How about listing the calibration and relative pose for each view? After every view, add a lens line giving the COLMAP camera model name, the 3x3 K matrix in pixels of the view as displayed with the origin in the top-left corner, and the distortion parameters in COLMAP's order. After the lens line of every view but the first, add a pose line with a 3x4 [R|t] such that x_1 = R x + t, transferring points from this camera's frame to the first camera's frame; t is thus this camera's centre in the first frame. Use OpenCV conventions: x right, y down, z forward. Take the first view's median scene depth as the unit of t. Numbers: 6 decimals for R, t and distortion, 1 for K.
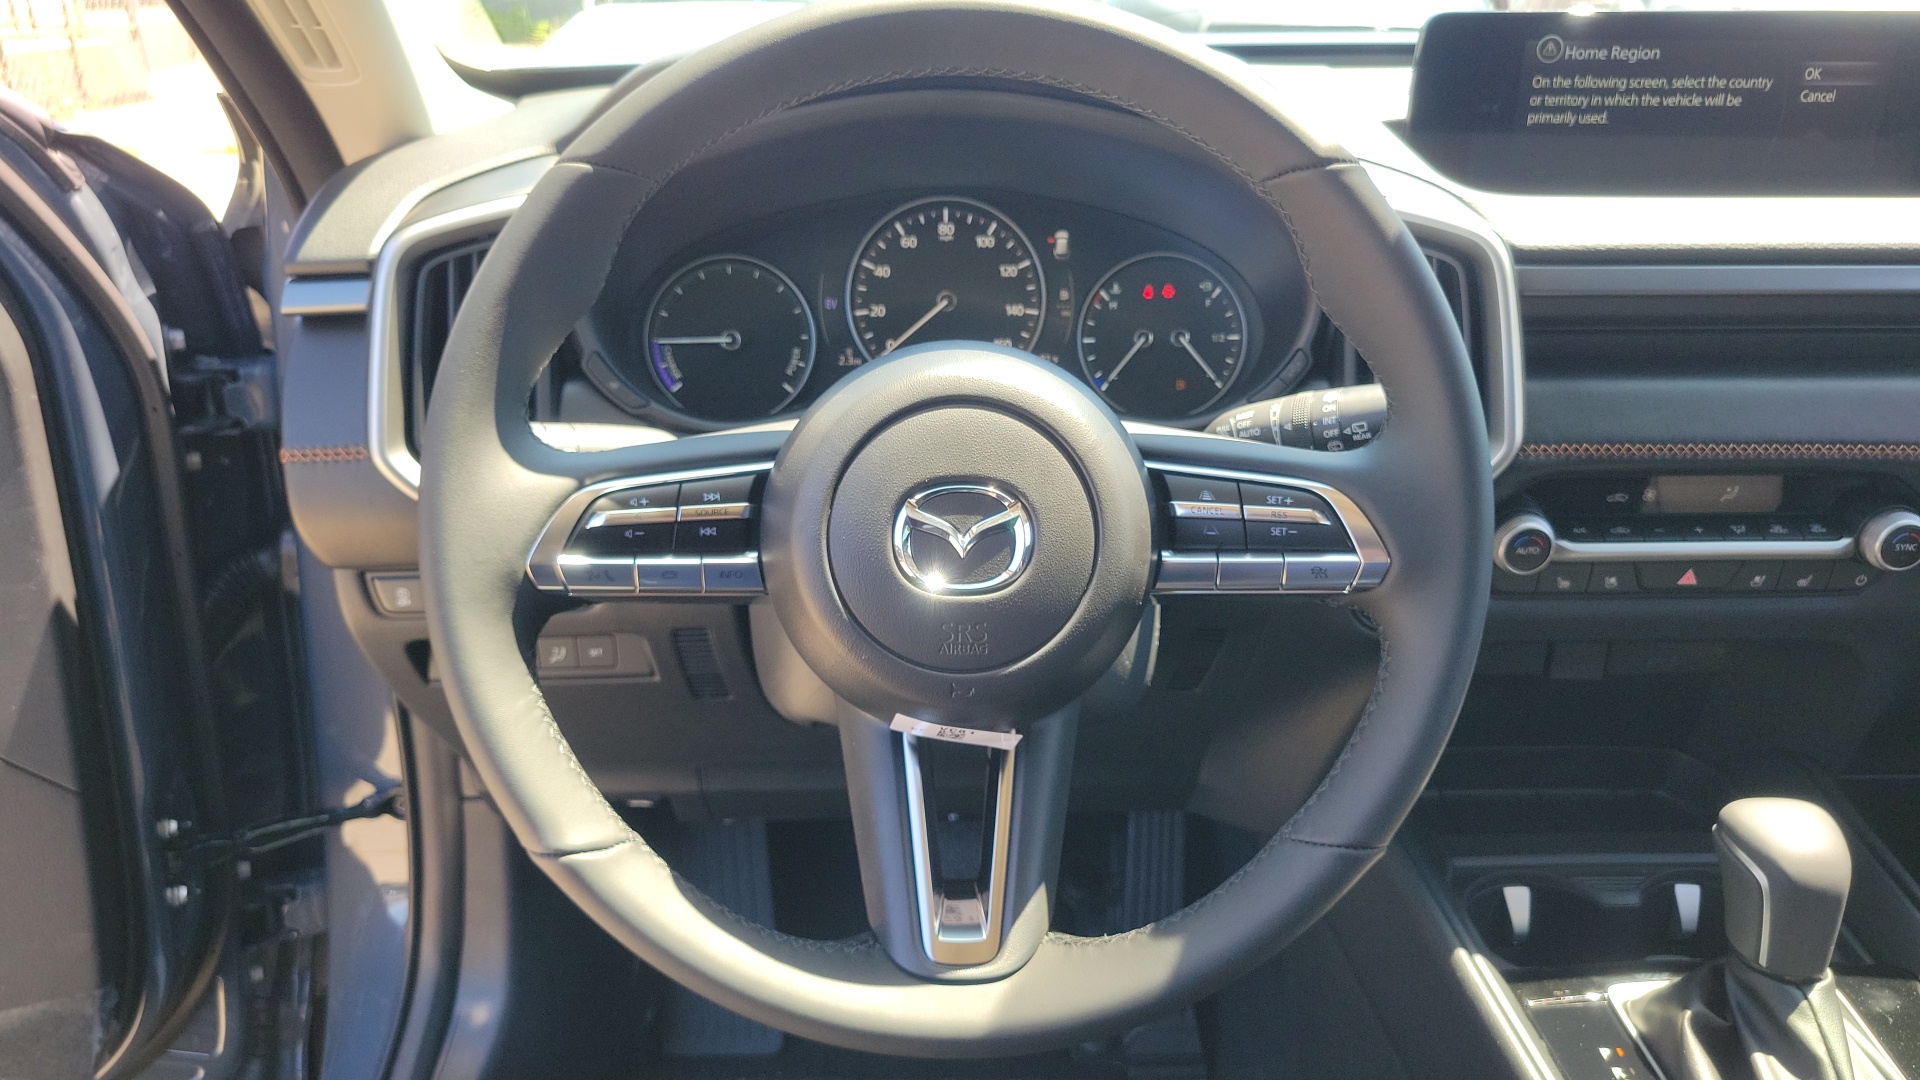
lens RADIAL K [[1463.8, 0, 963.1], [0, 1463.8, 548.7], [0, 0, 1]] dist [0.011874, -0.004183]
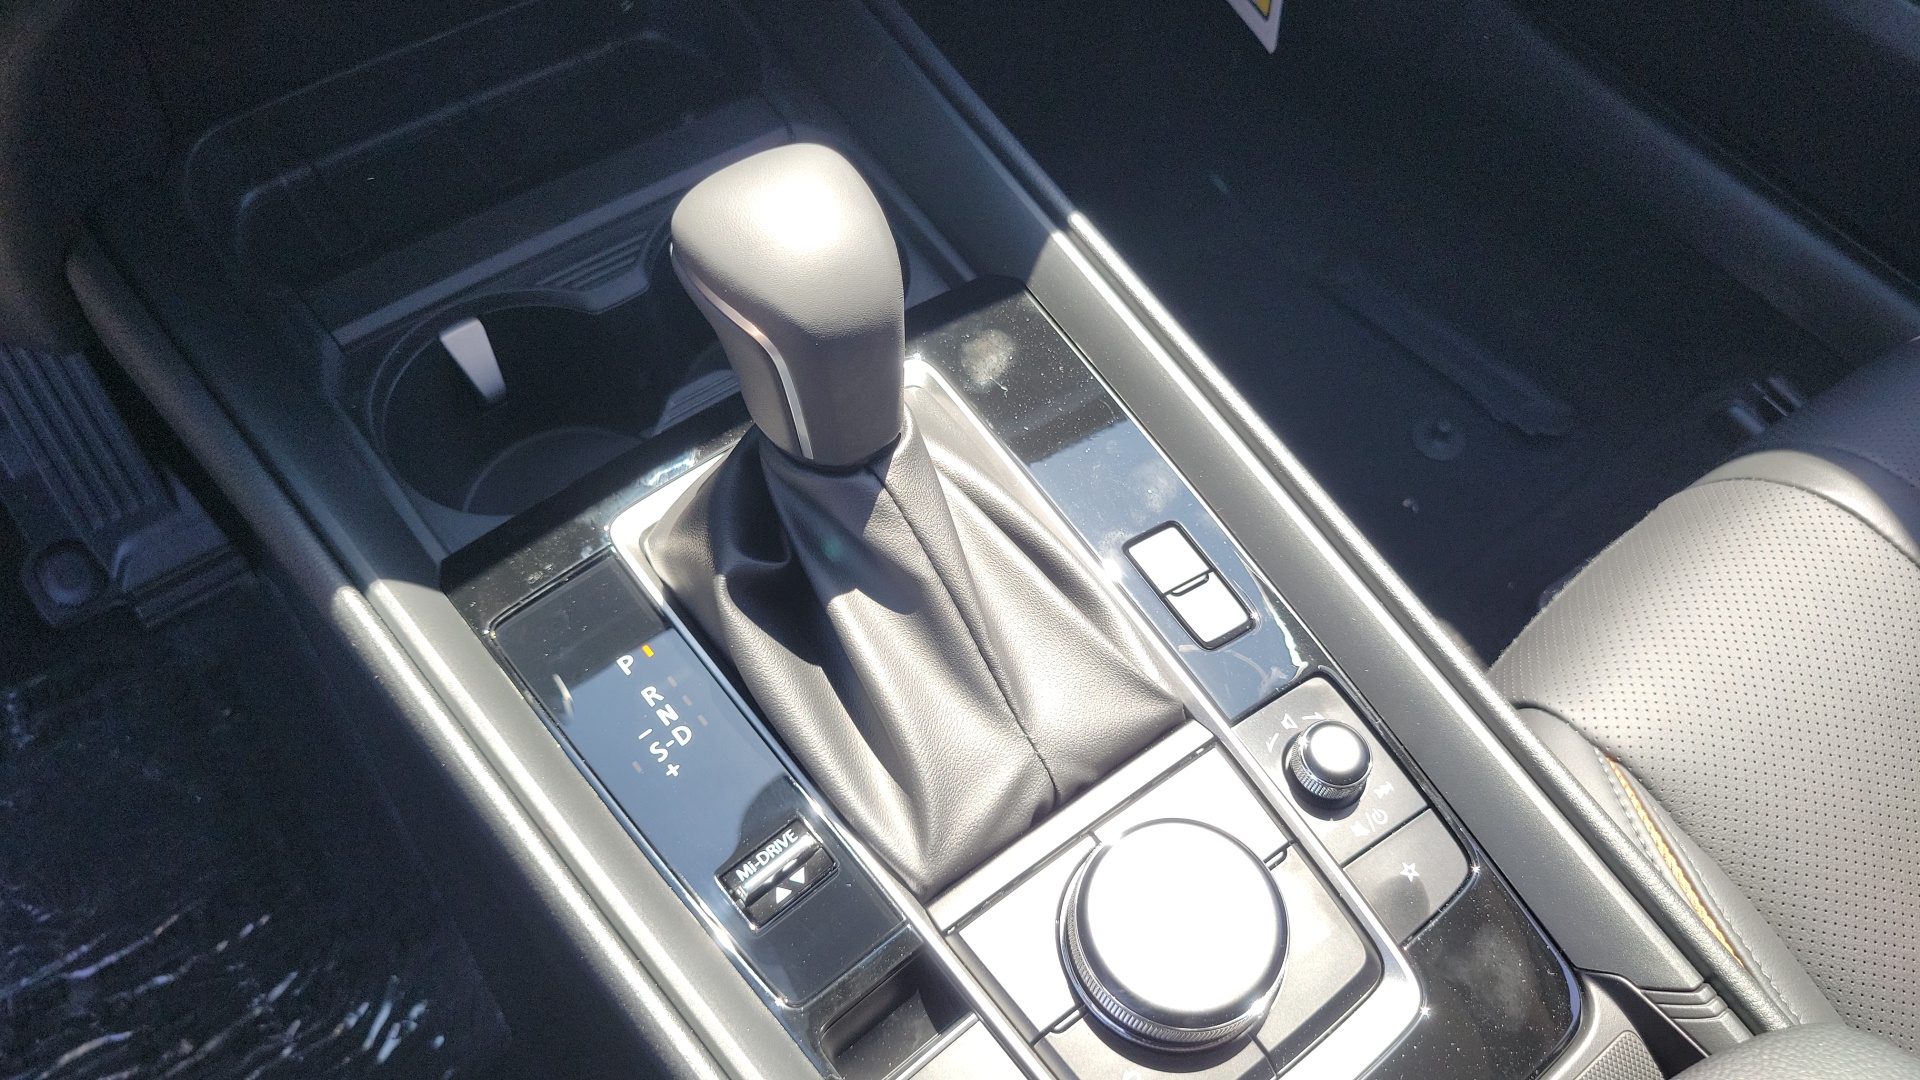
lens RADIAL K [[1463.8, 0, 963.1], [0, 1463.8, 548.7], [0, 0, 1]] dist [0.011874, -0.004183]
pose [[0.815846, -0.464594, 0.344307, 0.303925], [0.188748, 0.776746, 0.600866, -0.015930], [-0.546598, -0.425227, 0.721397, 0.432653]]
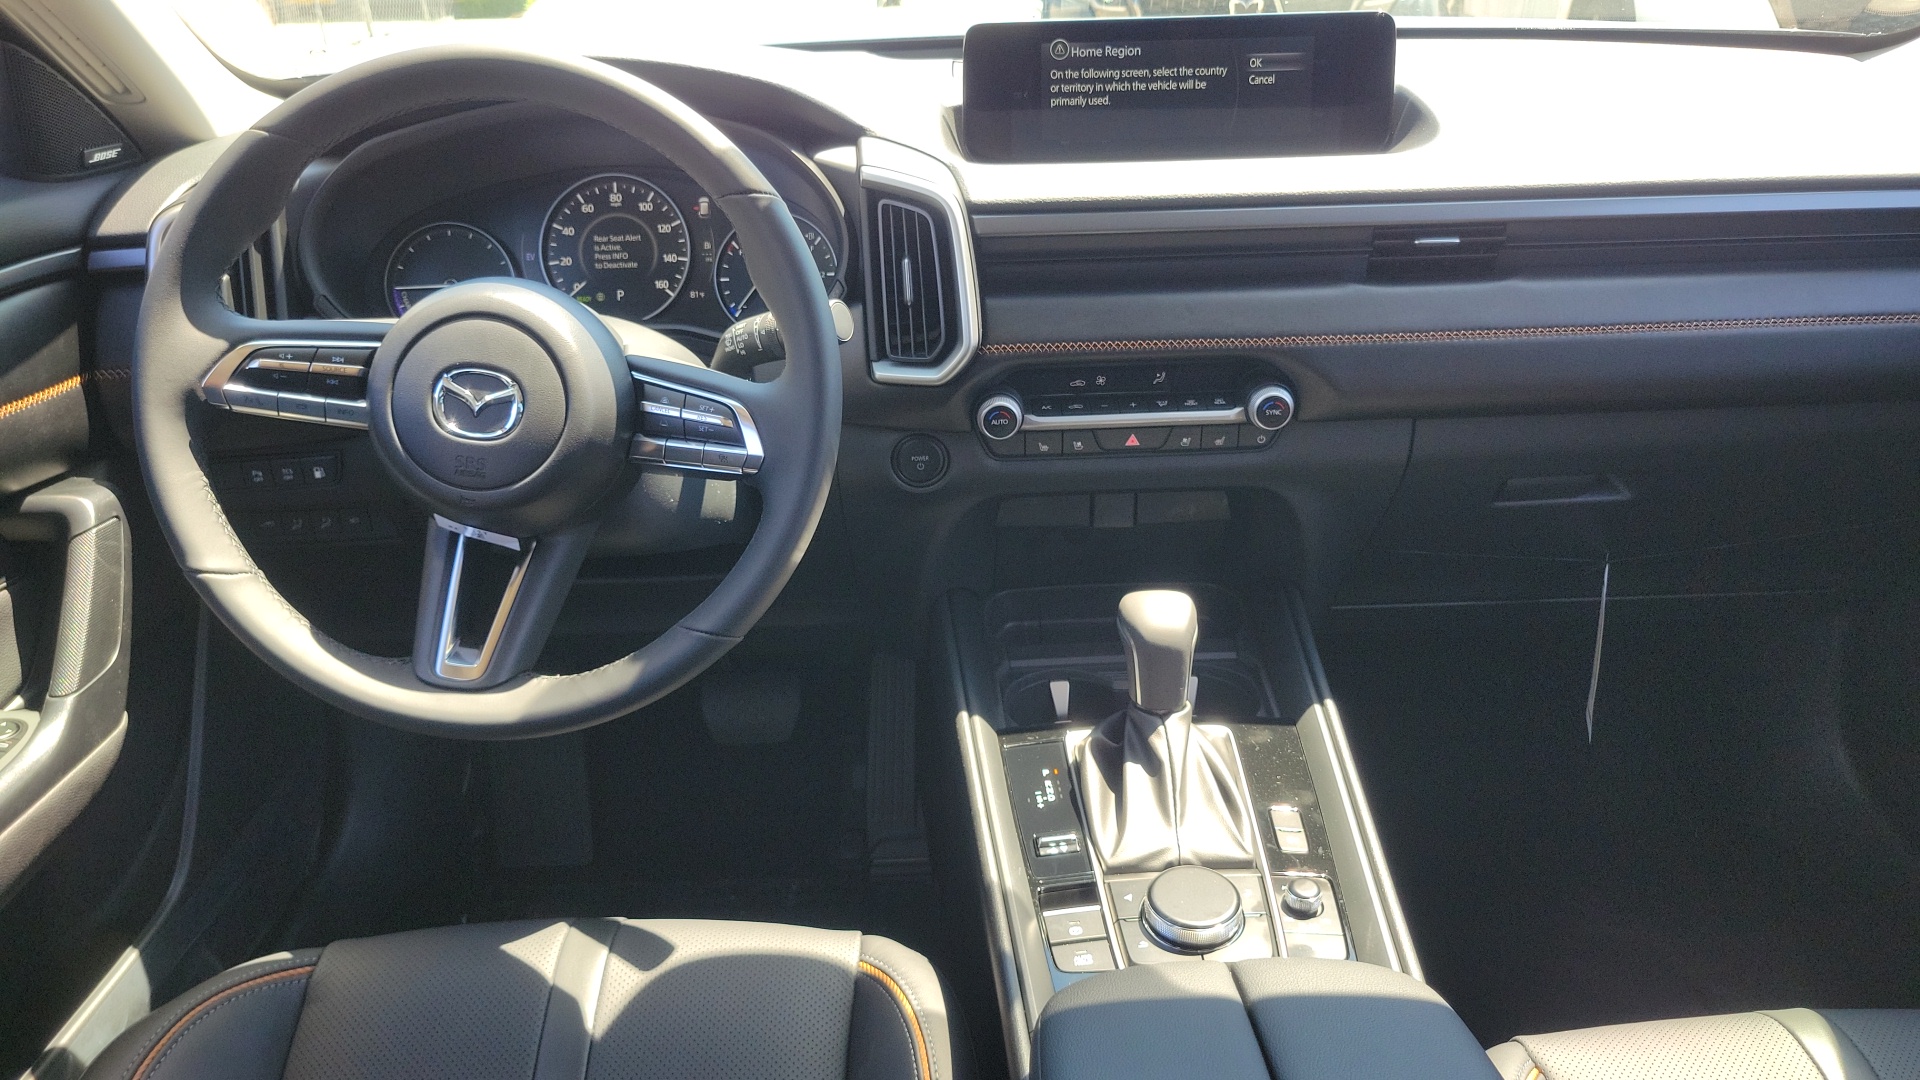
lens RADIAL K [[1436.1, 0, 966.0], [0, 1436.1, 543.5], [0, 0, 1]] dist [0.027262, -0.020949]
pose [[0.999622, -0.026362, -0.007807, 0.312043], [0.026587, 0.999186, 0.030348, 0.064224], [0.007000, -0.030545, 0.999509, -0.315120]]
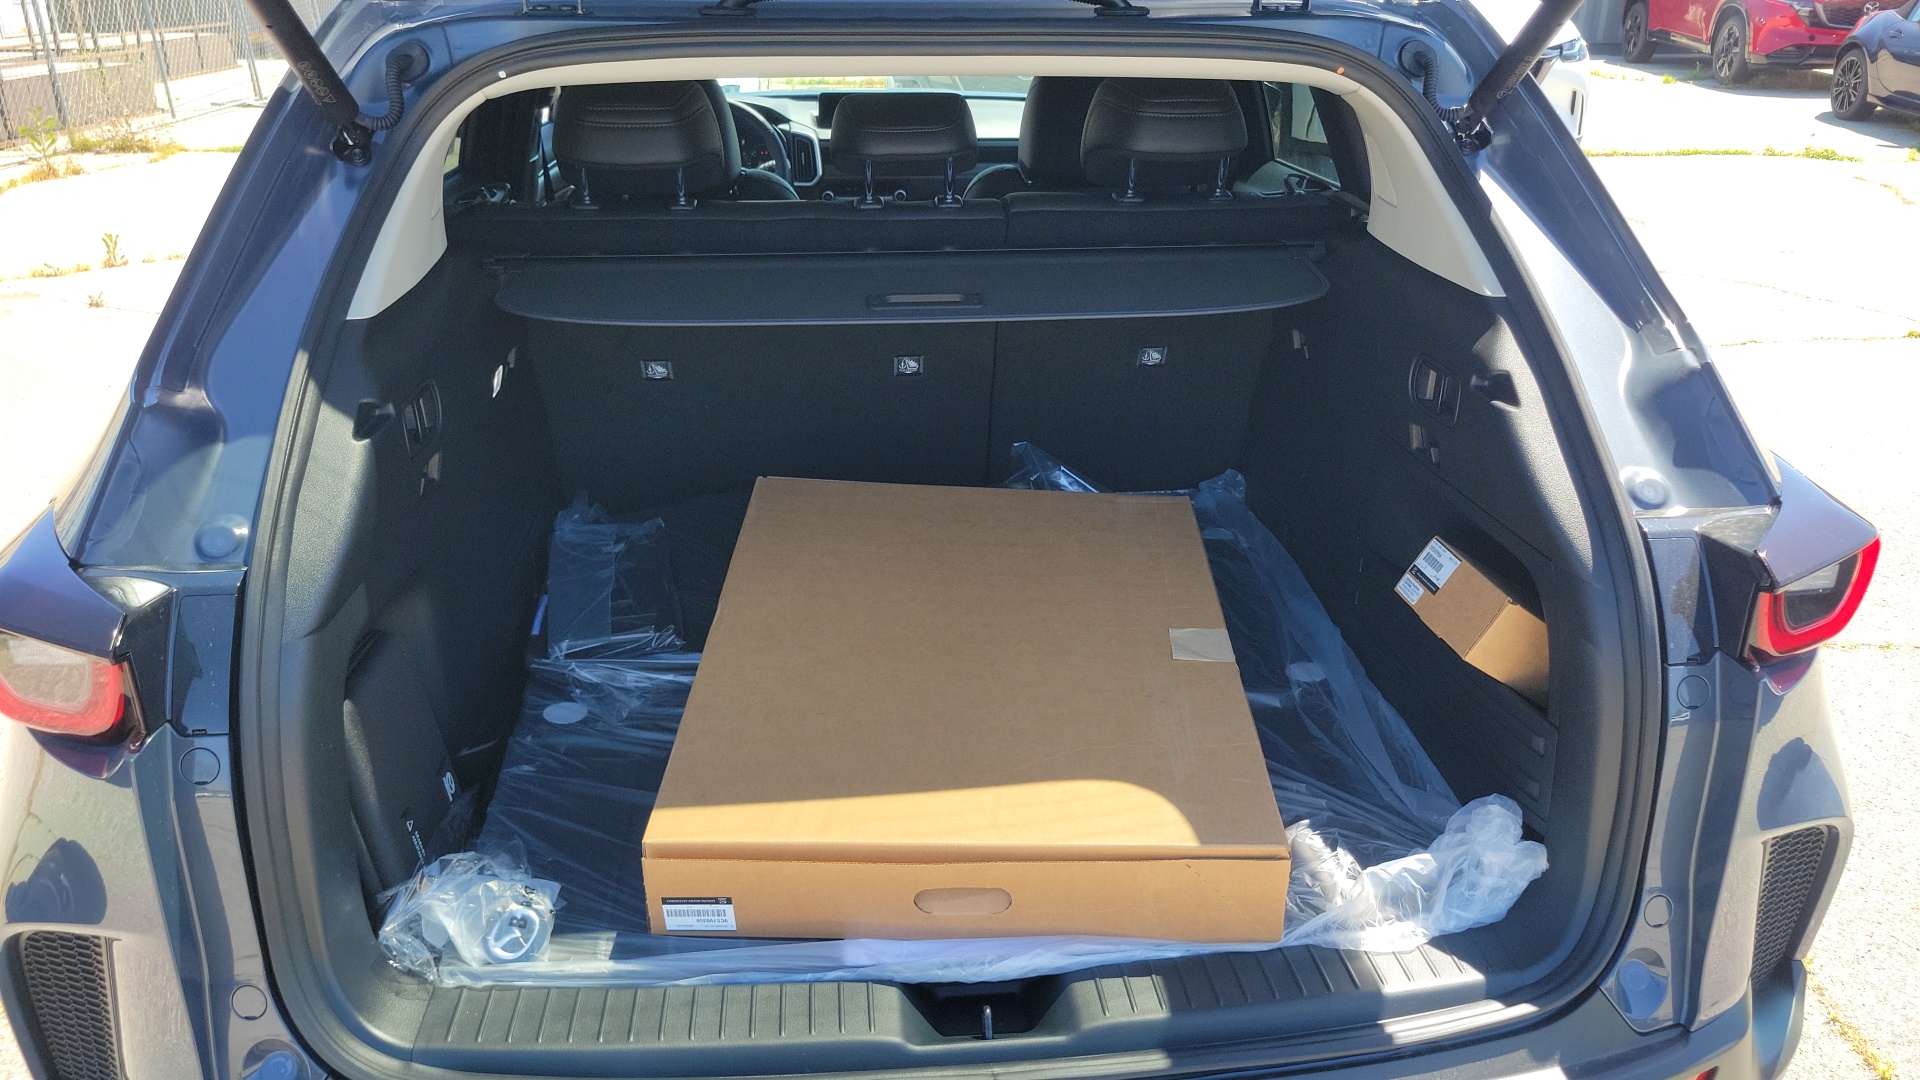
lens RADIAL K [[1436.1, 0, 966.0], [0, 1436.1, 543.5], [0, 0, 1]] dist [0.027262, -0.020949]
pose [[0.995737, -0.027546, 0.088033, 0.336964], [0.027112, 0.999614, 0.006115, 1.037966], [-0.088168, -0.003702, 0.996099, -3.549517]]
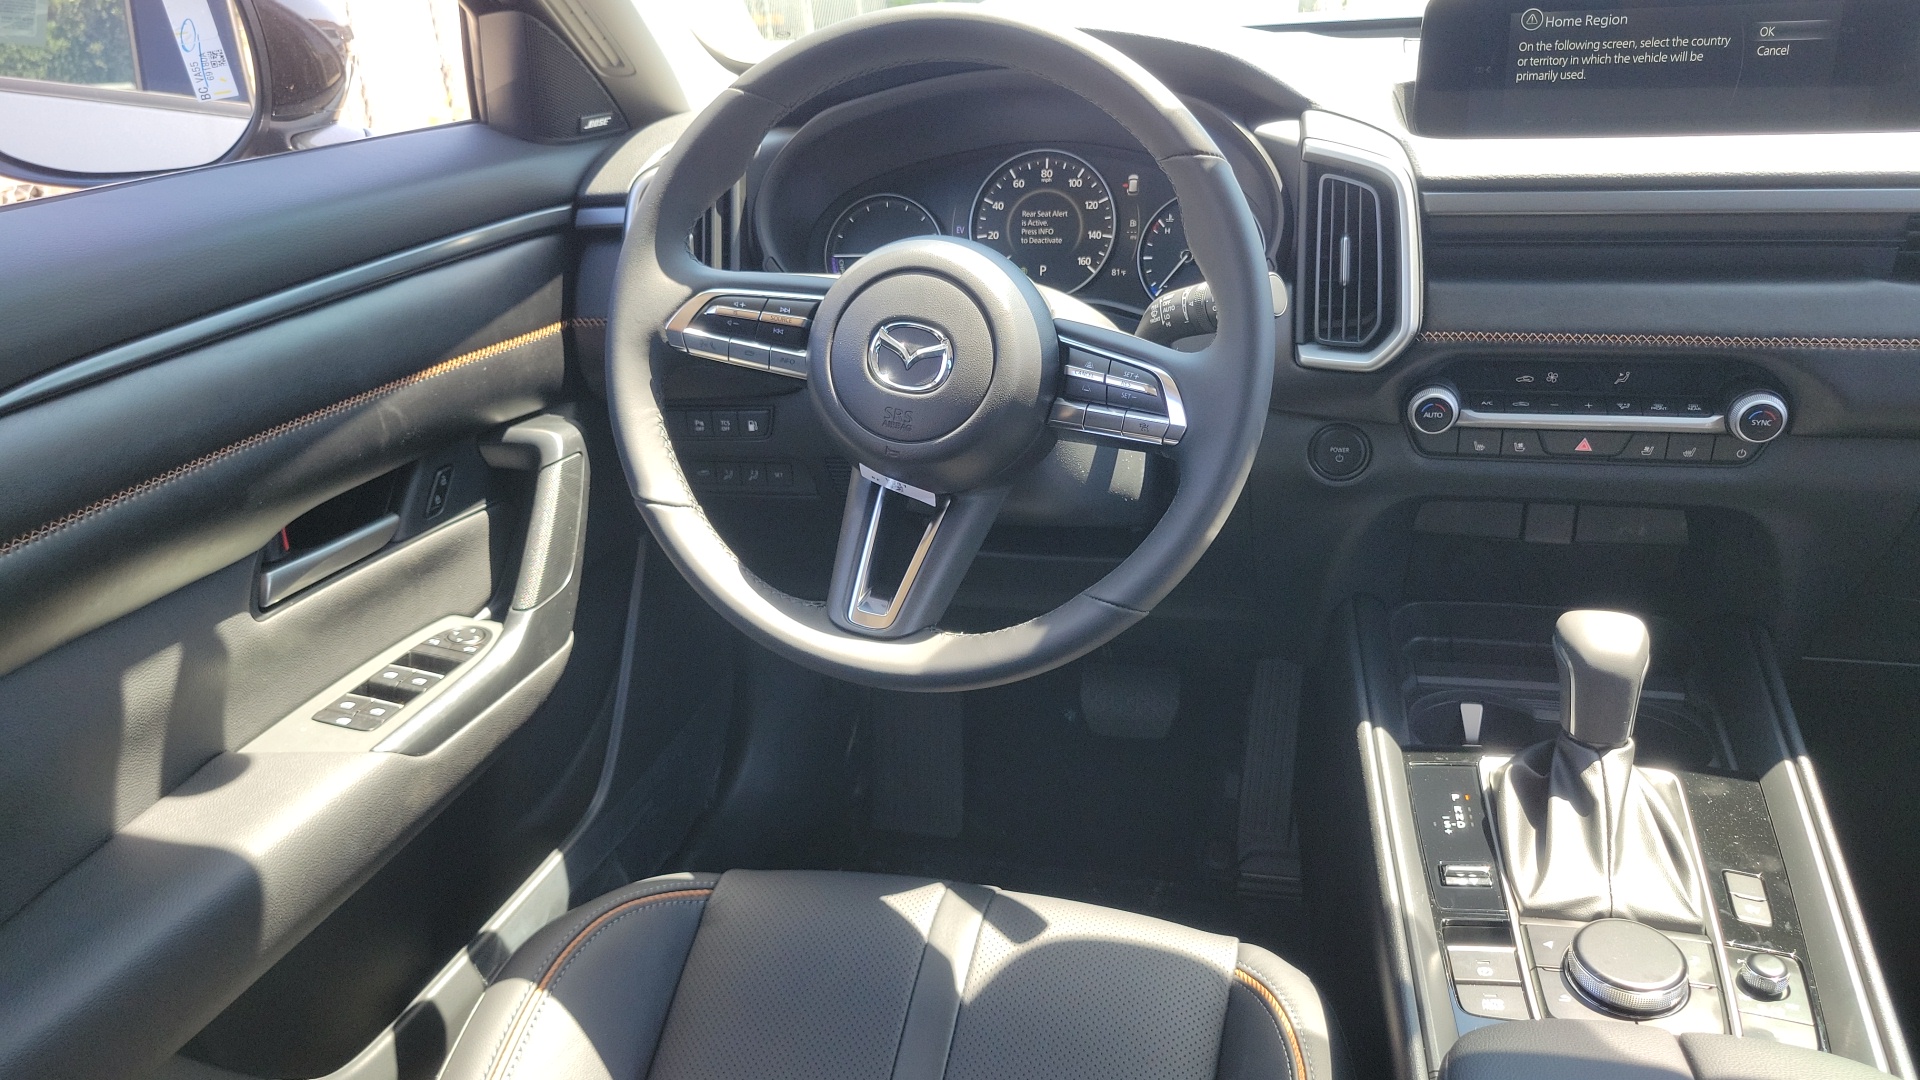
lens RADIAL K [[1438.2, 0, 971.8], [0, 1438.2, 531.2], [0, 0, 1]] dist [0.033557, -0.025123]
pose [[0.964539, 0.053870, -0.258385, 0.282927], [-0.050877, 0.998538, 0.018259, 0.087275], [0.258991, -0.004466, 0.965869, -0.288637]]
